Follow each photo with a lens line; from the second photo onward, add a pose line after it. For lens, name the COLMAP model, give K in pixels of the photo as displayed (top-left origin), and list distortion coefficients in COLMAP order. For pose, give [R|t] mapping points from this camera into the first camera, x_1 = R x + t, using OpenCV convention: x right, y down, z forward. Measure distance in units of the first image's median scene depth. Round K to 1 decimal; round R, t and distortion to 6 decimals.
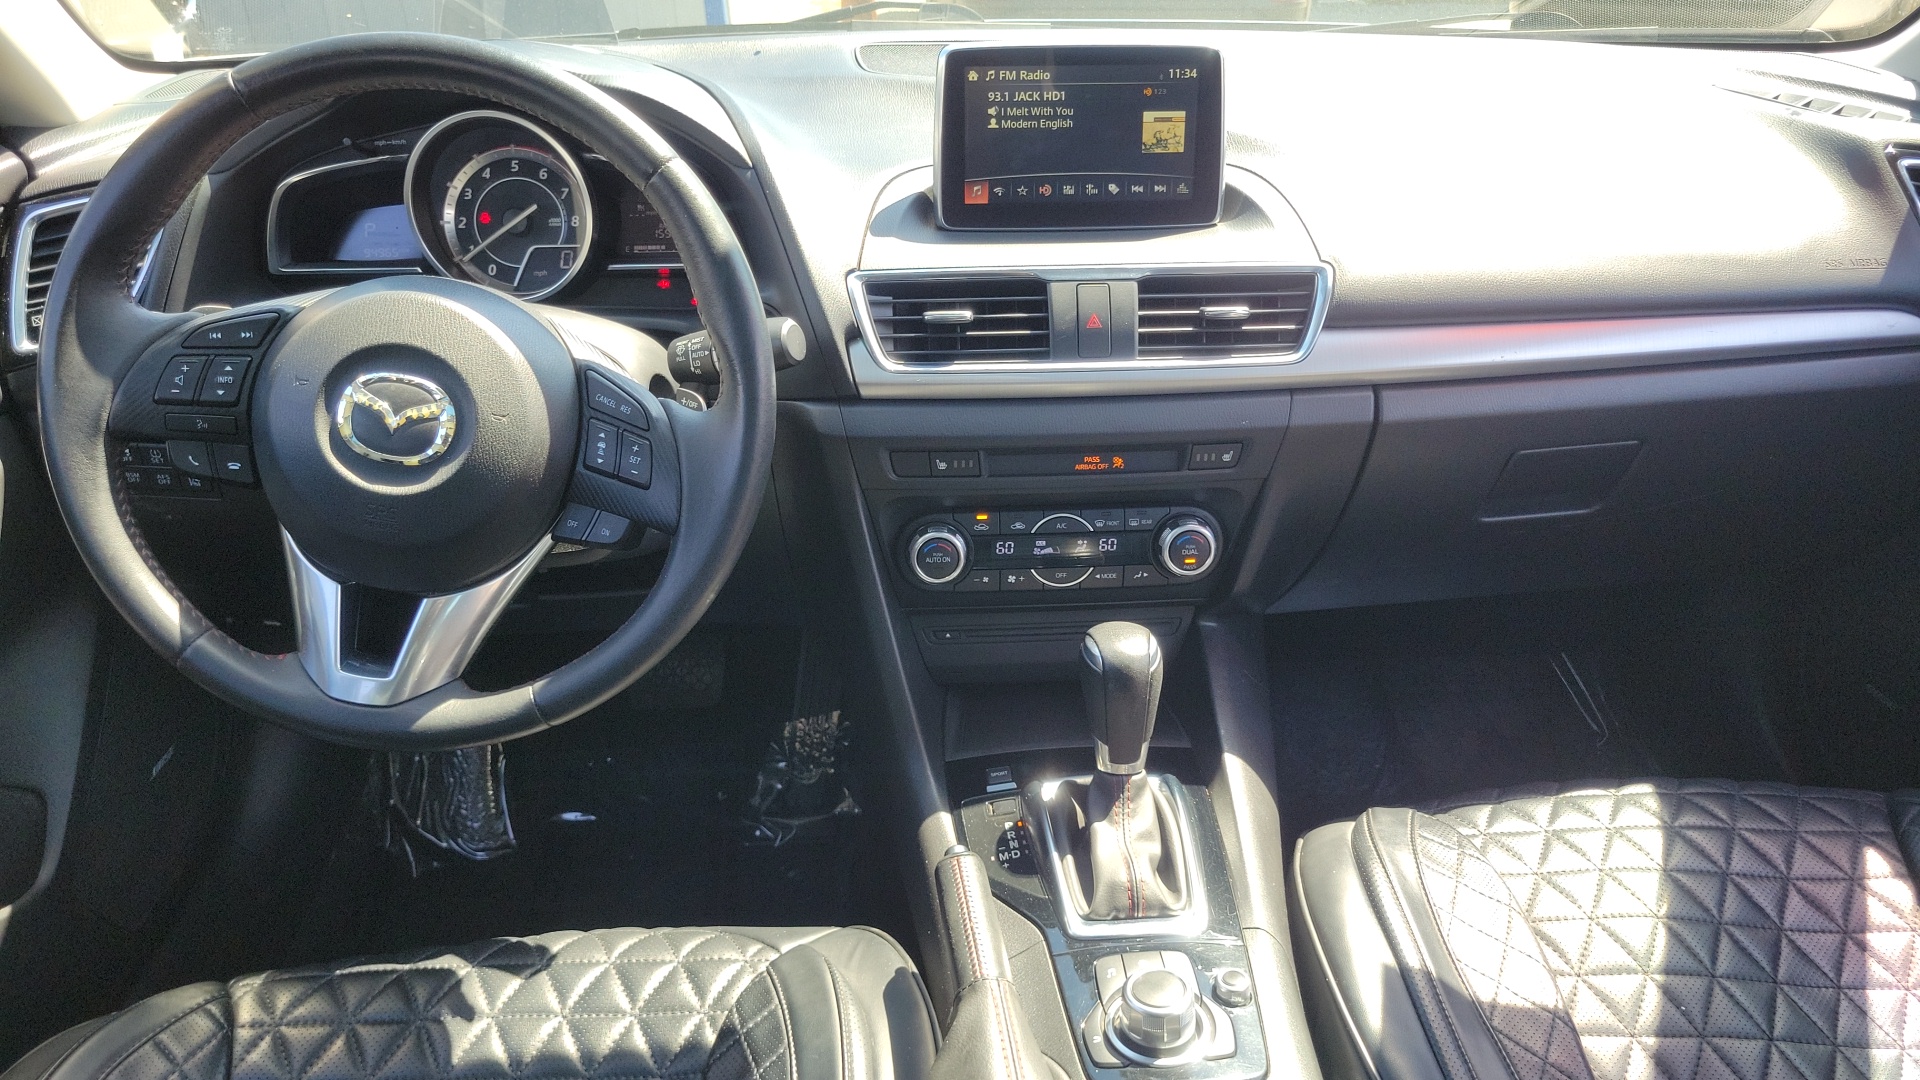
lens RADIAL K [[1467.1, 0, 962.0], [0, 1467.1, 560.4], [0, 0, 1]] dist [0.041692, -0.037501]
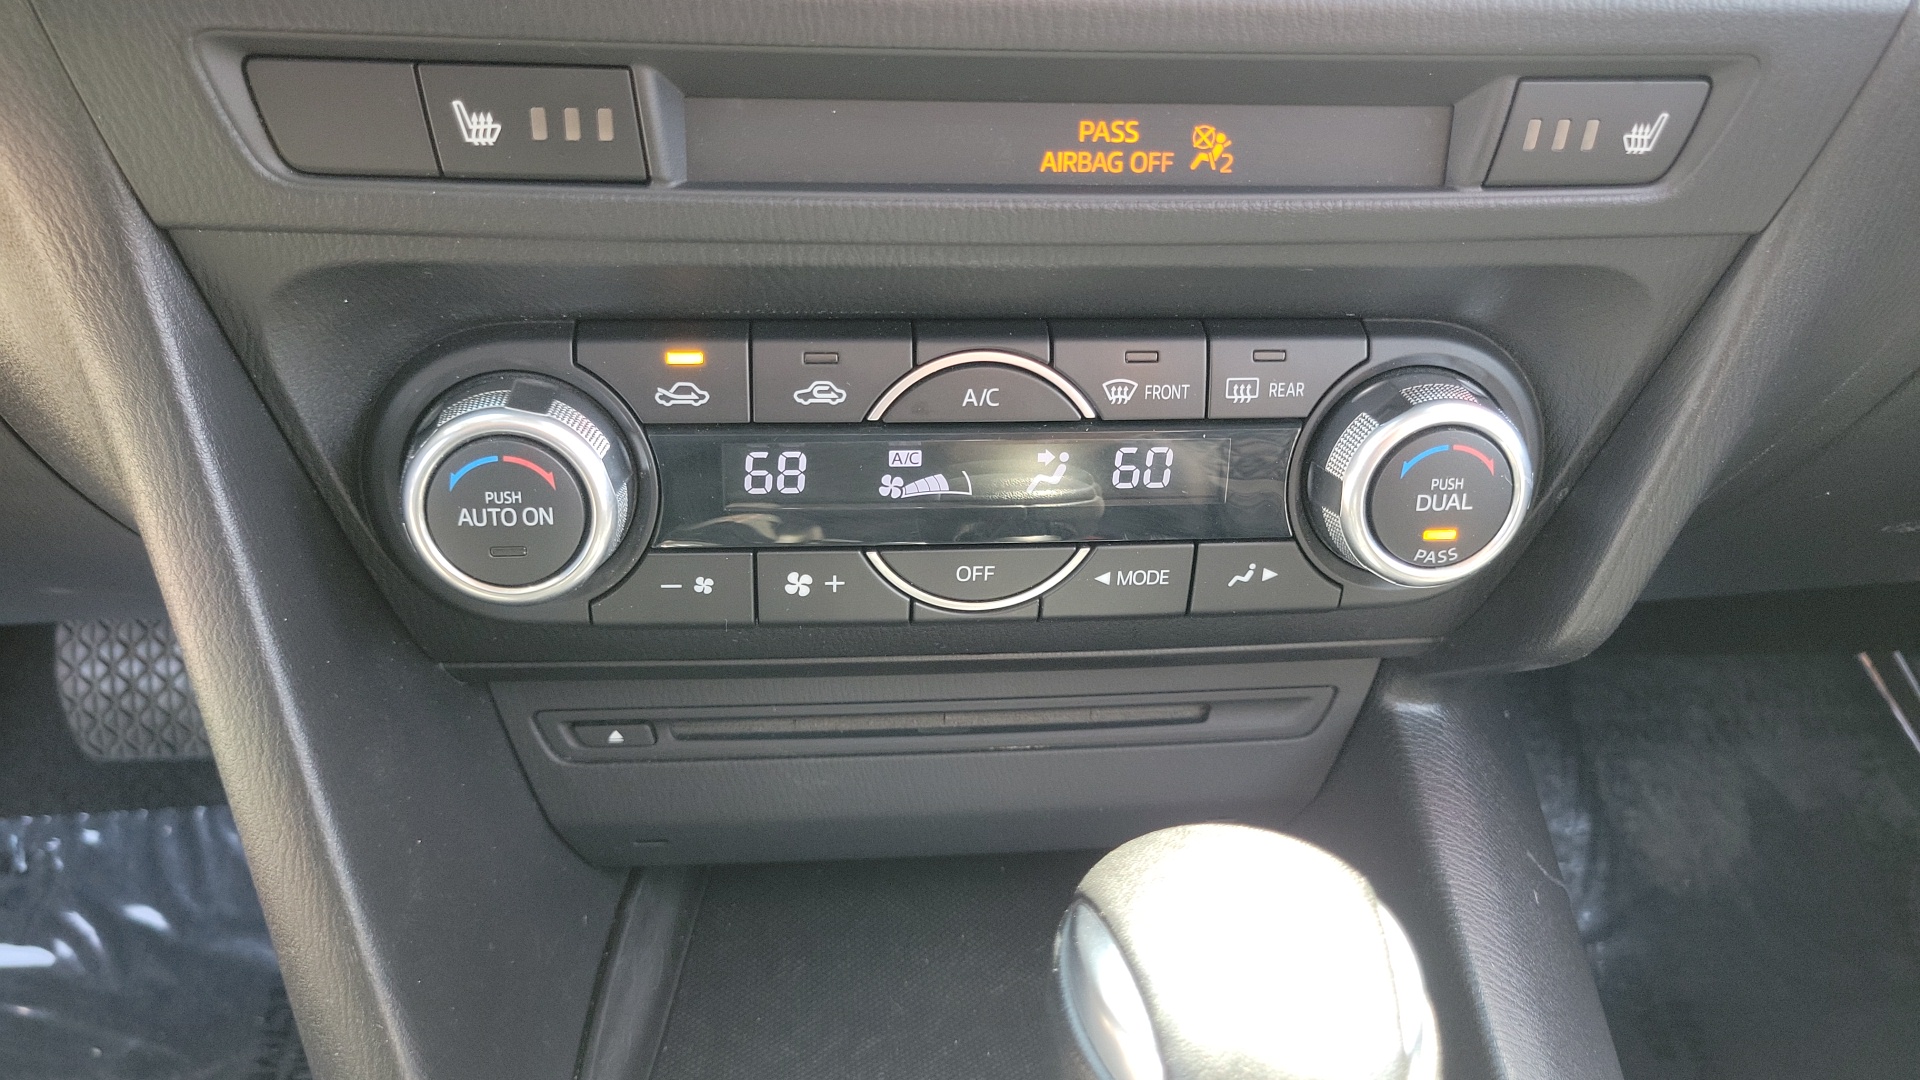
lens RADIAL K [[1491.6, 0, 958.1], [0, 1491.6, 537.0], [0, 0, 1]] dist [-0.008683, -0.004224]
pose [[0.998366, 0.016628, 0.054664, 0.050782], [-0.020319, 0.997501, 0.067667, -0.016873], [-0.053402, -0.068667, 0.996209, 0.750581]]
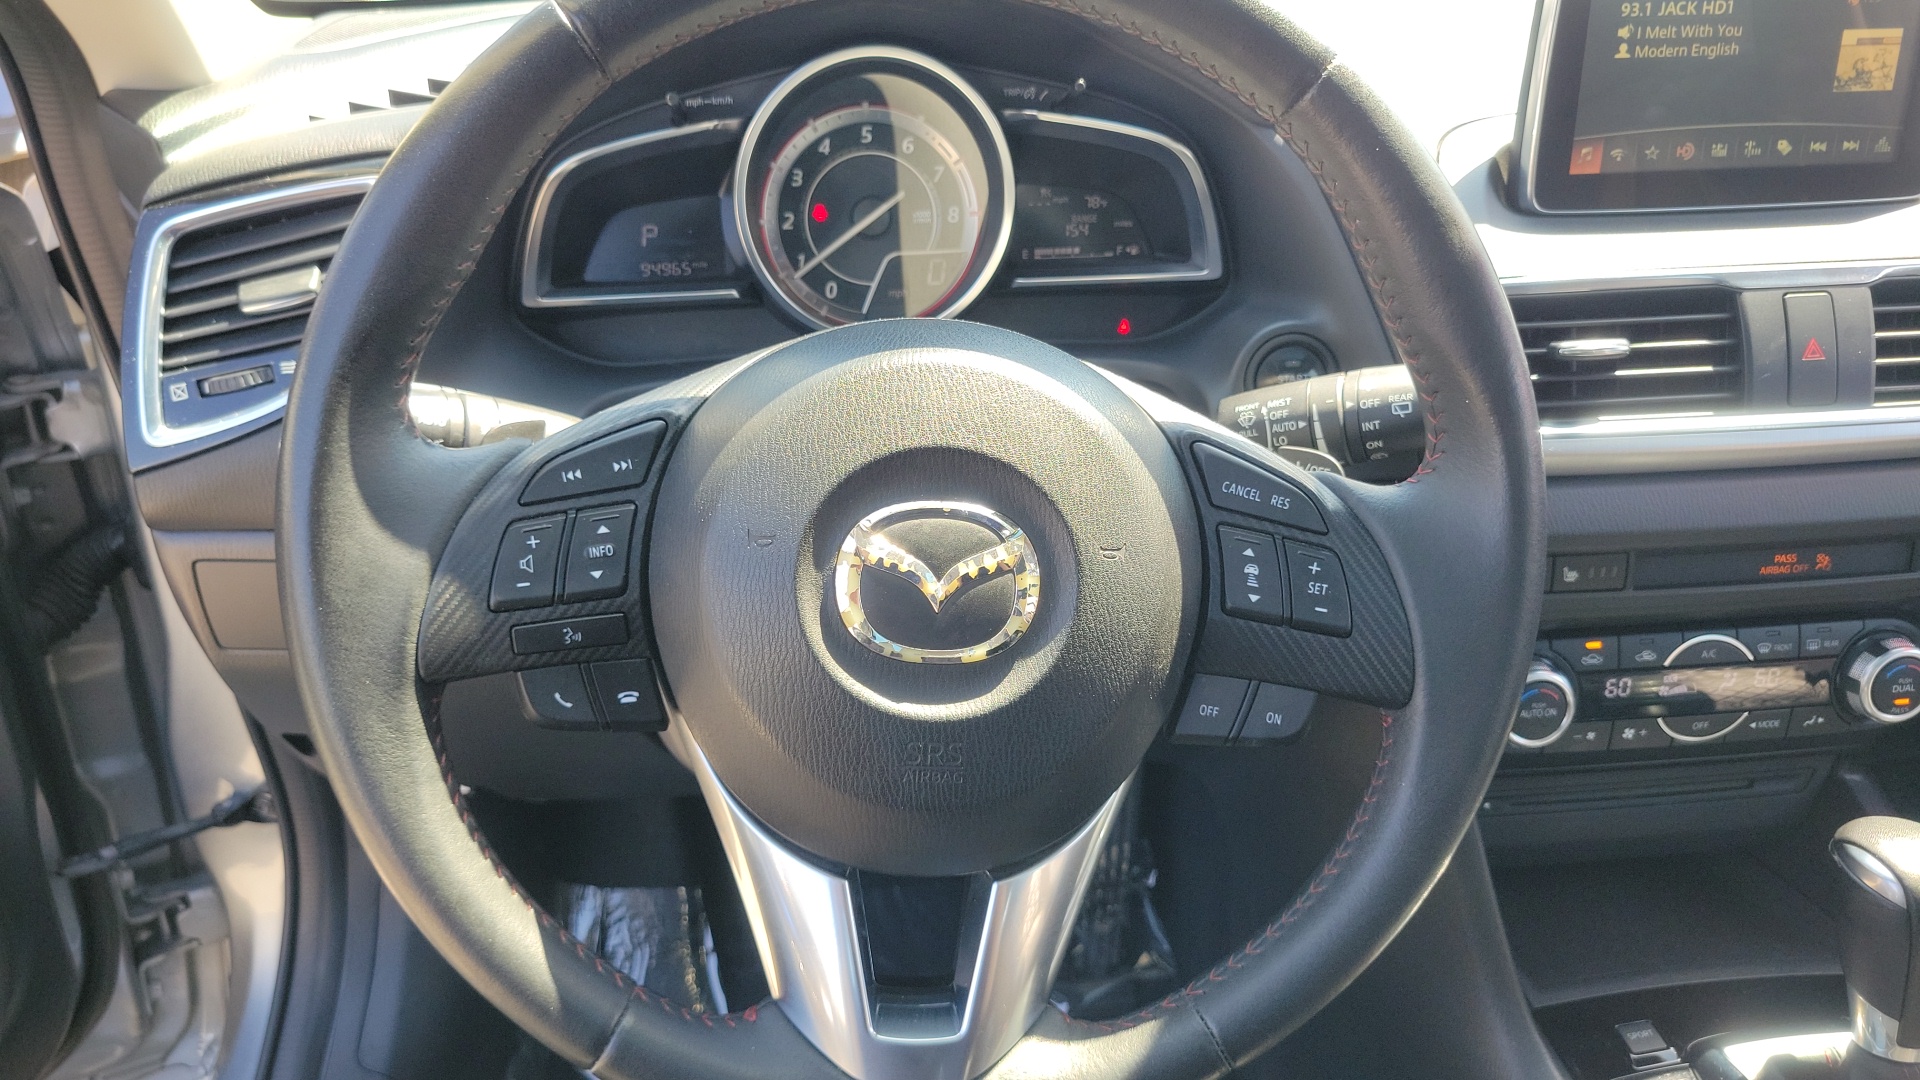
lens RADIAL K [[1473.6, 0, 948.1], [0, 1473.6, 543.8], [0, 0, 1]] dist [0.009471, -0.001918]
pose [[0.999344, -0.026450, 0.024733, -0.304141], [0.026444, 0.999650, 0.000564, -0.086215], [-0.024740, 0.000090, 0.999694, 0.351186]]
